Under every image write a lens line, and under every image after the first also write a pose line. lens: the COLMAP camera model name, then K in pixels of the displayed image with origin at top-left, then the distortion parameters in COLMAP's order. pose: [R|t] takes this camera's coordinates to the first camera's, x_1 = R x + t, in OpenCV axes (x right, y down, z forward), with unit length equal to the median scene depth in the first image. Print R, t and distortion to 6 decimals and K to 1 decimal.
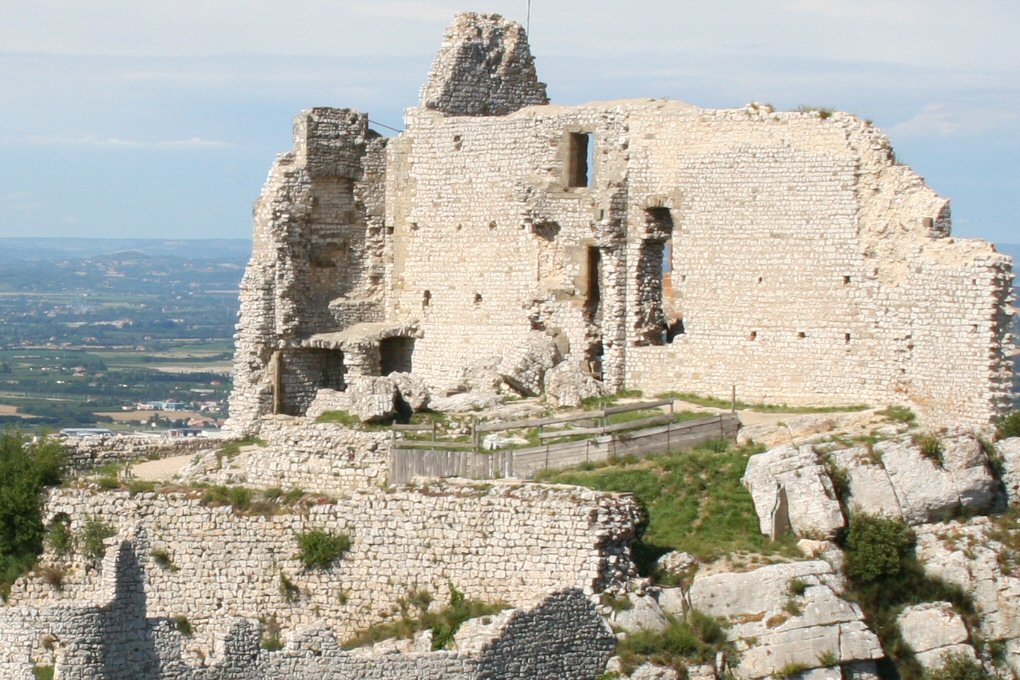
lens RADIAL K [[1425.7, 0, 510.1], [0, 1425.7, 340.4], [0, 0, 1]] dist [0.026793, 0.000000]
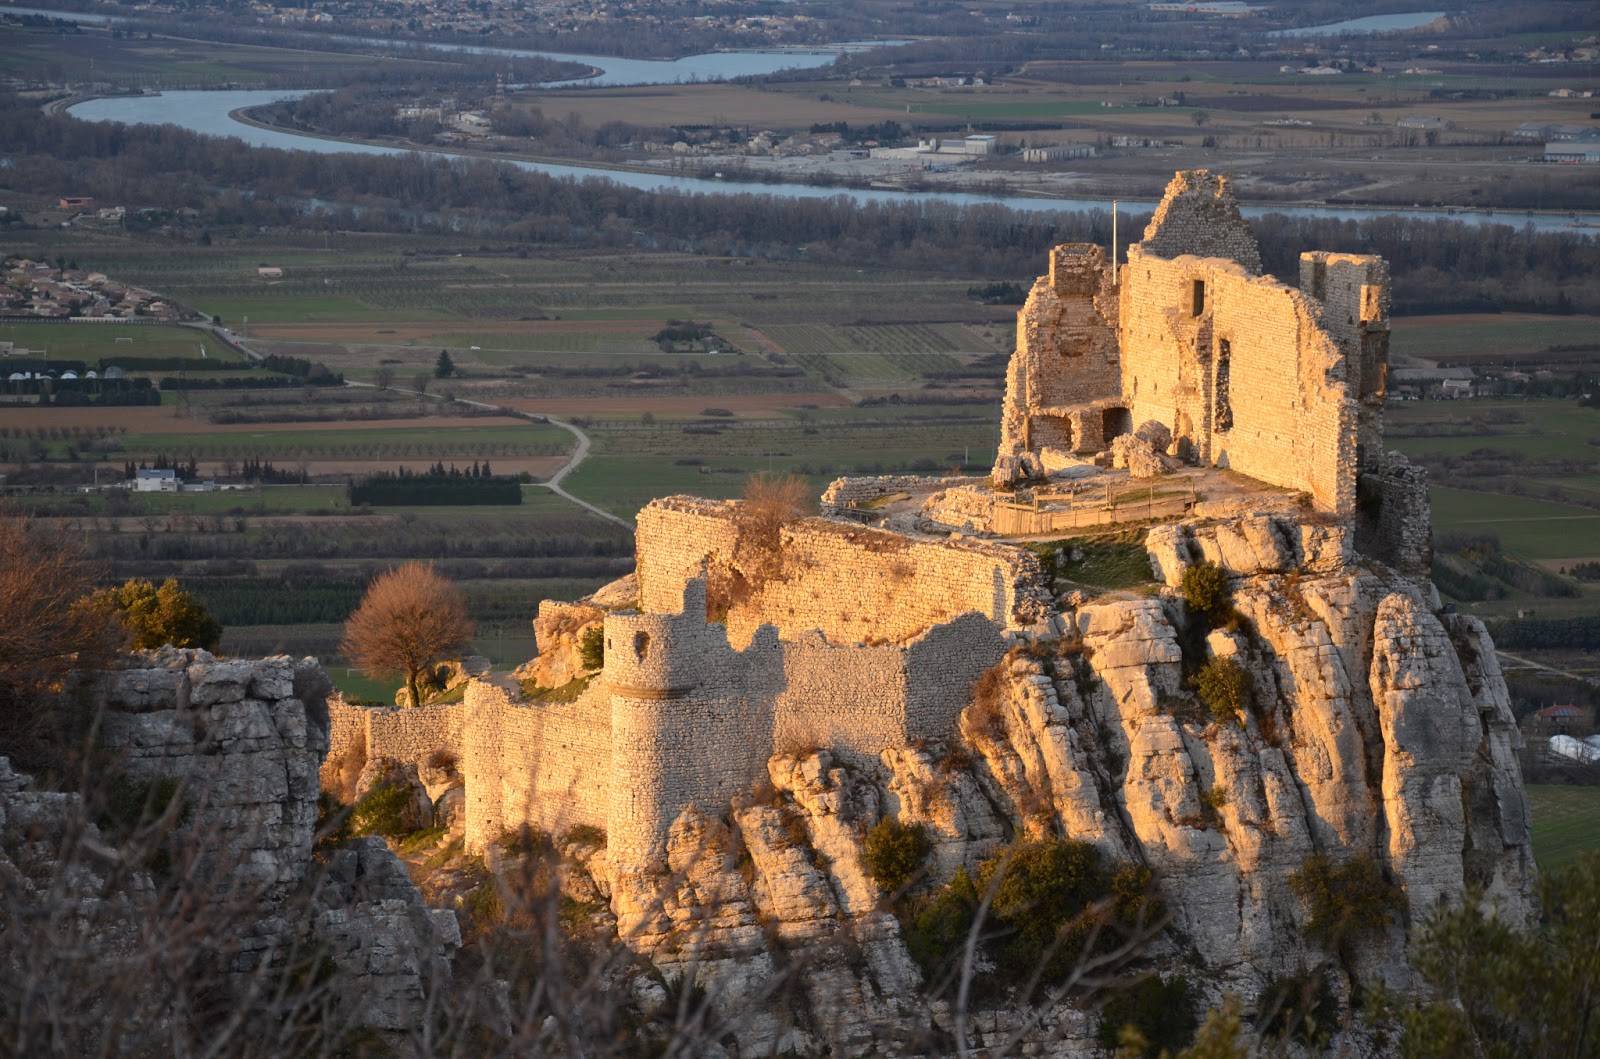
lens RADIAL K [[800.8, 0, 799.4], [0, 800.8, 527.8], [0, 0, 1]] dist [0.000334, 0.000062]
pose [[0.993750, 0.028326, -0.107971, -0.262506], [-0.021573, 0.997767, 0.063204, 0.063801], [0.109521, -0.060480, 0.992143, 0.136210]]
